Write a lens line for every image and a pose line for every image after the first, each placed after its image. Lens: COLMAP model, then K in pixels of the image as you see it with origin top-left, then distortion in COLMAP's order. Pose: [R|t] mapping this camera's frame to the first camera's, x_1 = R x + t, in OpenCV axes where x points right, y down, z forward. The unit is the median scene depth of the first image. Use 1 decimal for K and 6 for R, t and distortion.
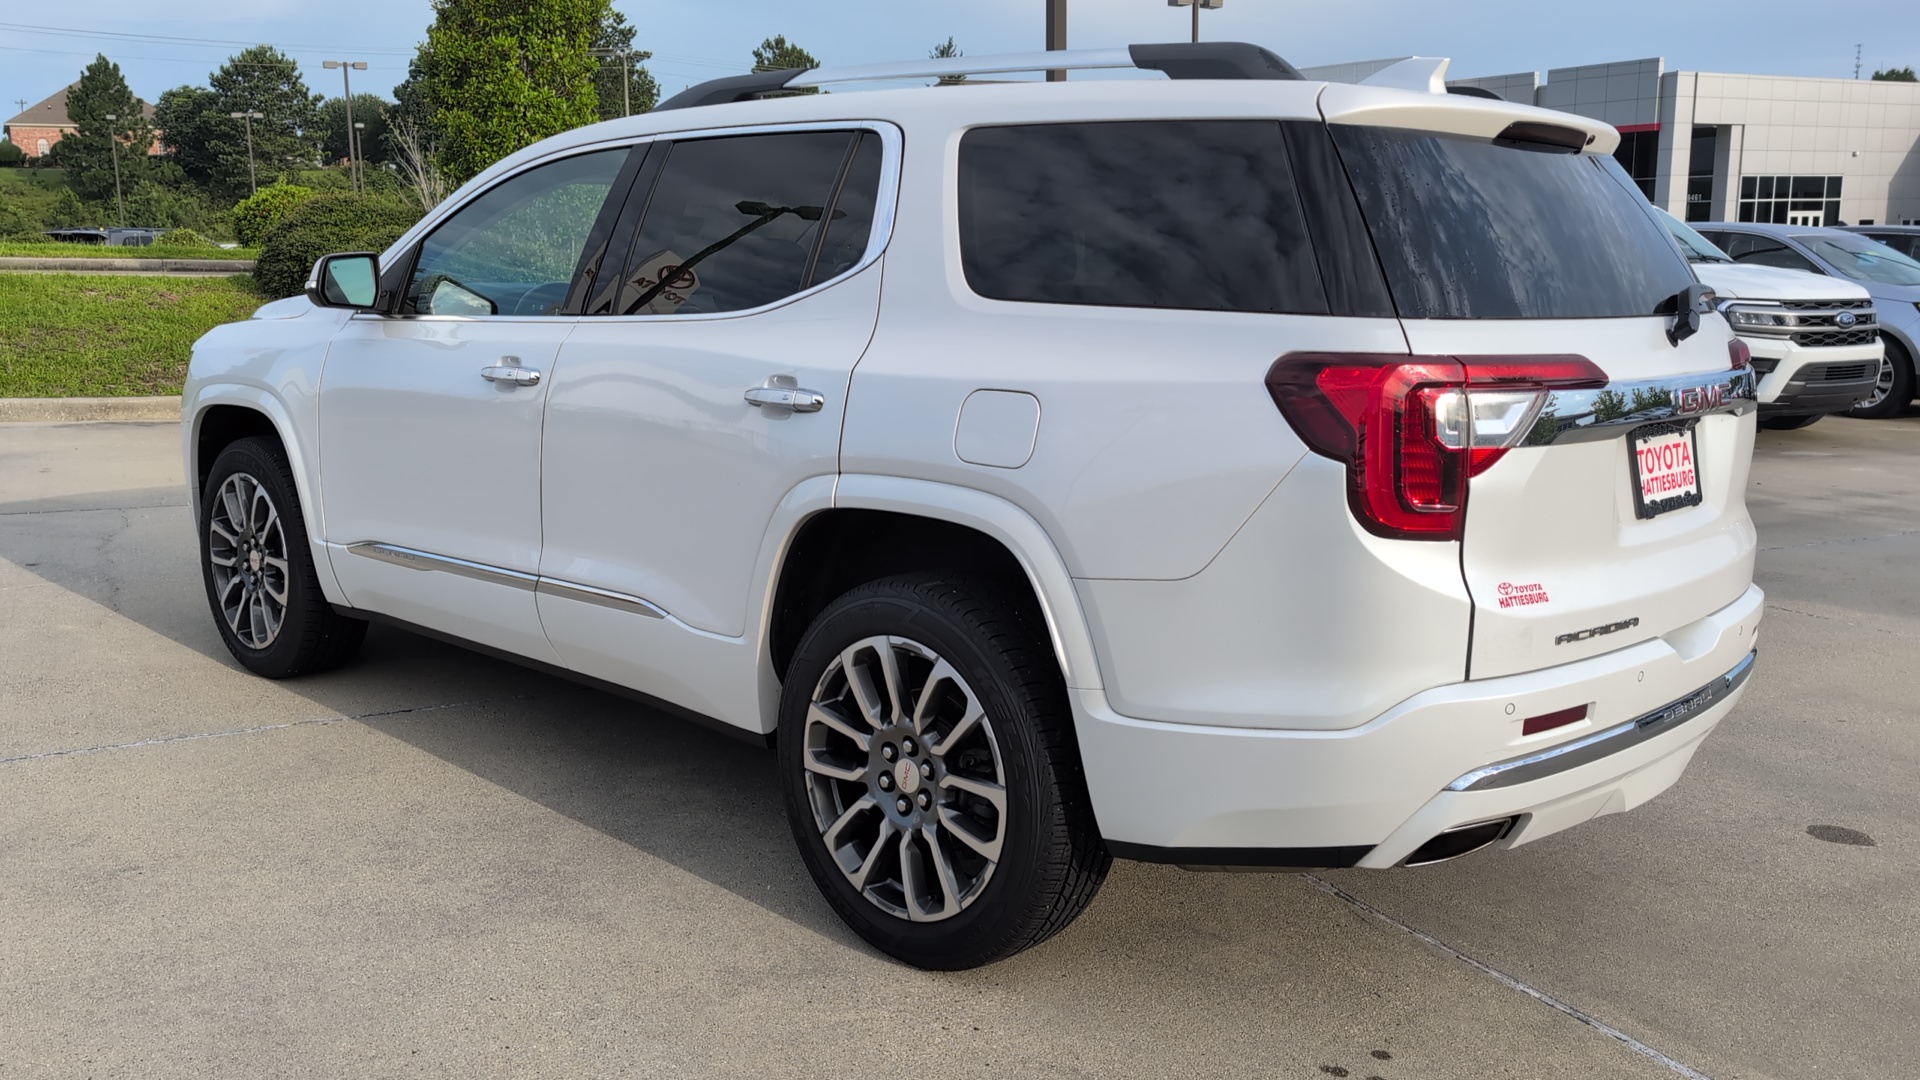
lens RADIAL K [[1660.2, 0, 952.3], [0, 1660.2, 500.4], [0, 0, 1]] dist [0.017678, -0.002948]
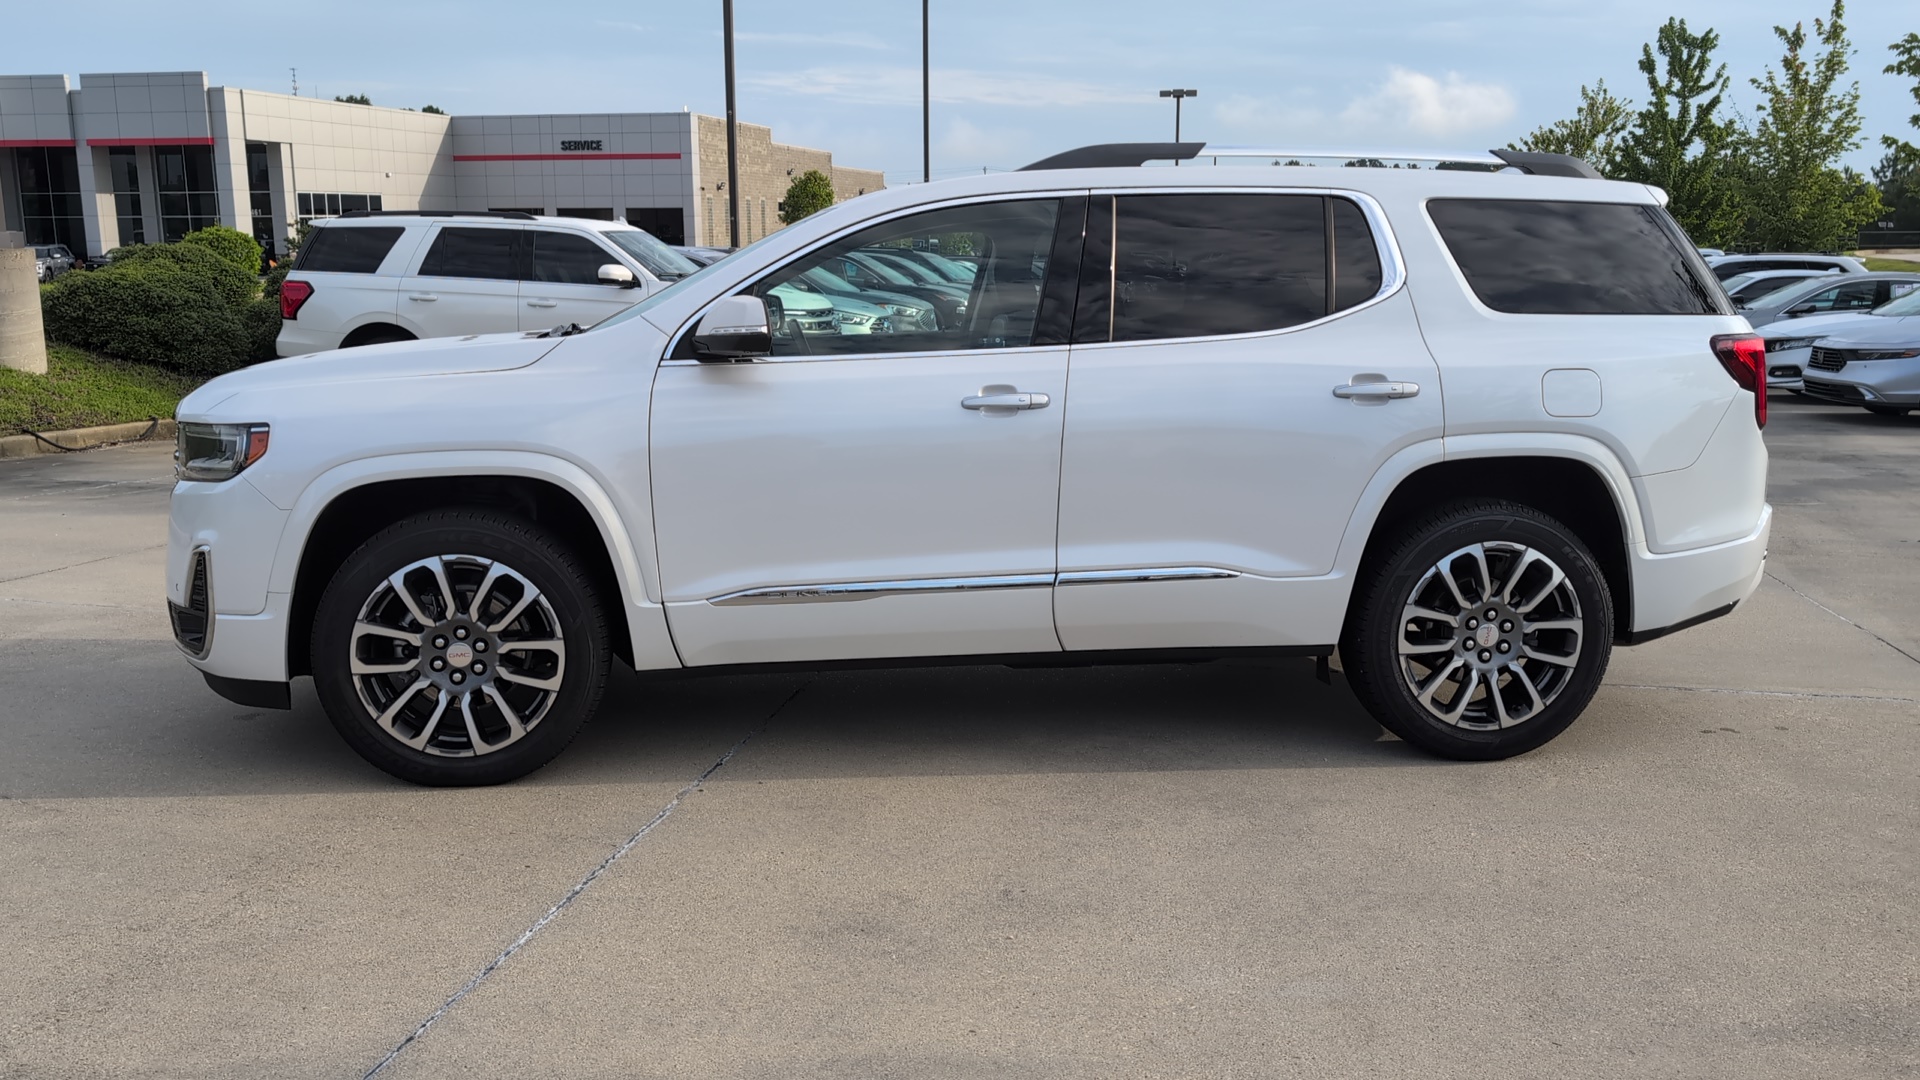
lens RADIAL K [[1643.2, 0, 960.0], [0, 1643.2, 540.0], [0, 0, 1]] dist [0.029777, -0.016734]
pose [[0.640643, -0.137290, 0.755465, -1.144237], [0.124115, 0.989462, 0.074563, -0.070145], [-0.757741, 0.045997, 0.650932, 0.311112]]
